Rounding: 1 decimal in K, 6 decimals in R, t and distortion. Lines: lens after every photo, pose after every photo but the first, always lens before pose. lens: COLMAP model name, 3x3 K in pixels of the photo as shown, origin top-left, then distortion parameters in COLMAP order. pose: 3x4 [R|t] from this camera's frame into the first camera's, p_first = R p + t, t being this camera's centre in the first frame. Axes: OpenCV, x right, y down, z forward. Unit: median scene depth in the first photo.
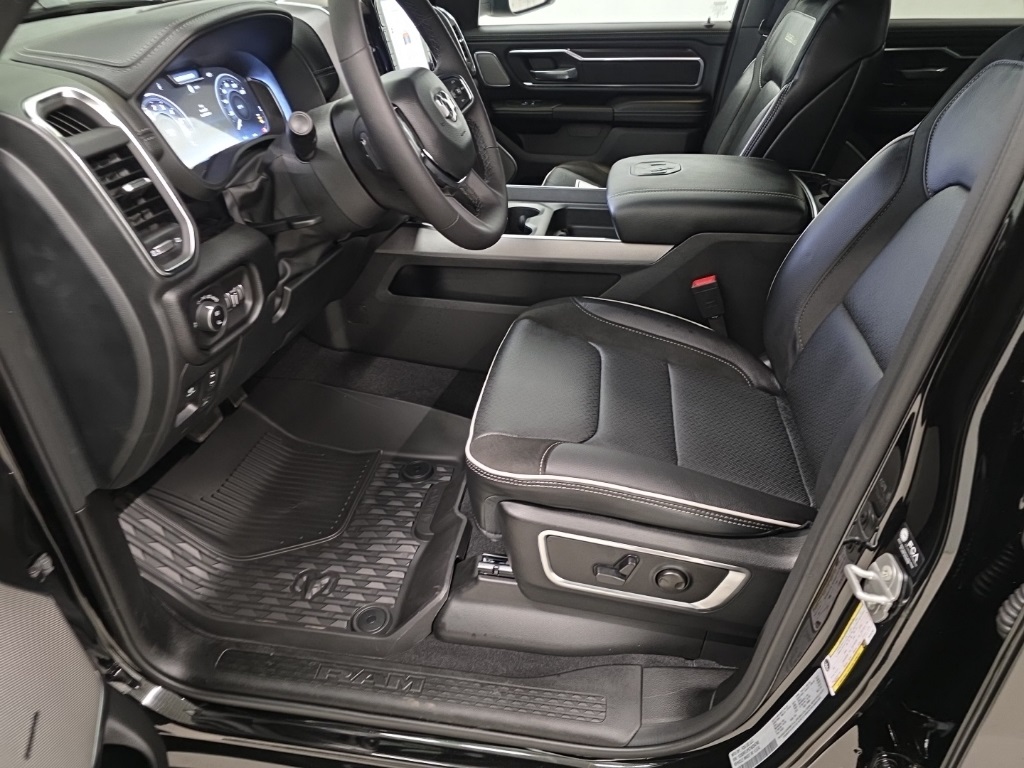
lens RADIAL K [[679.5, 0, 512.0], [0, 679.5, 384.0], [0, 0, 1]] dist [0.063342, -0.067044]
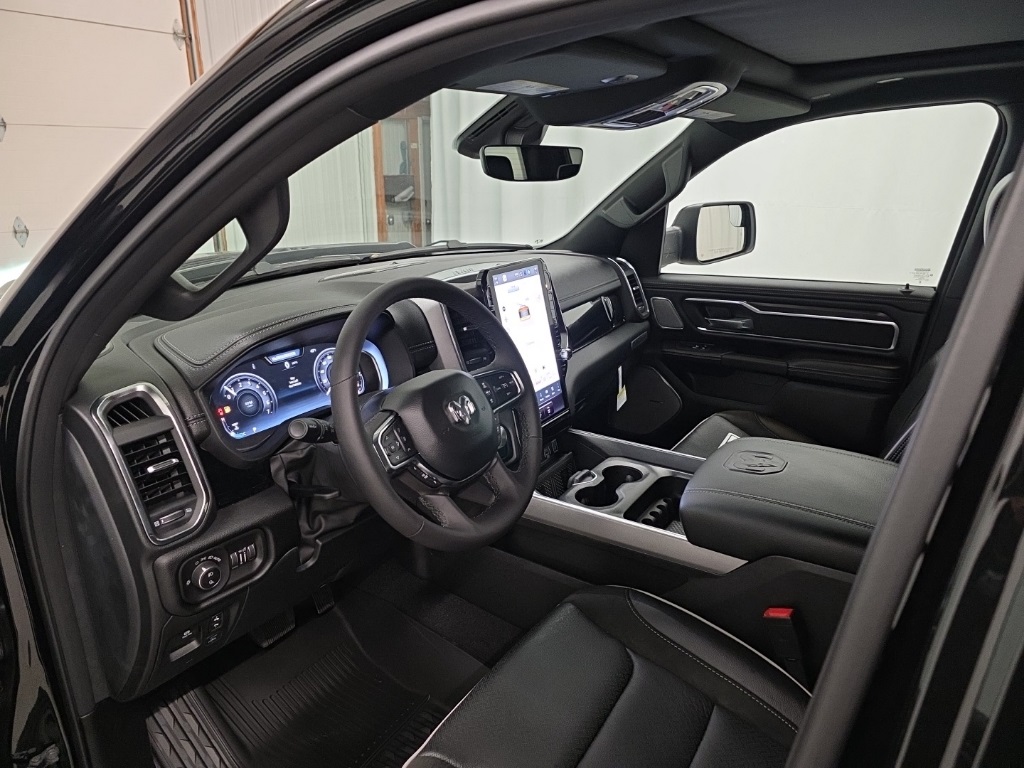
lens RADIAL K [[679.5, 0, 512.0], [0, 679.5, 384.0], [0, 0, 1]] dist [0.063342, -0.067044]
pose [[0.913127, 0.122882, -0.388715, 0.340198], [-0.209452, 0.959434, -0.188724, -0.236853], [0.349755, 0.253746, 0.901823, 0.062594]]
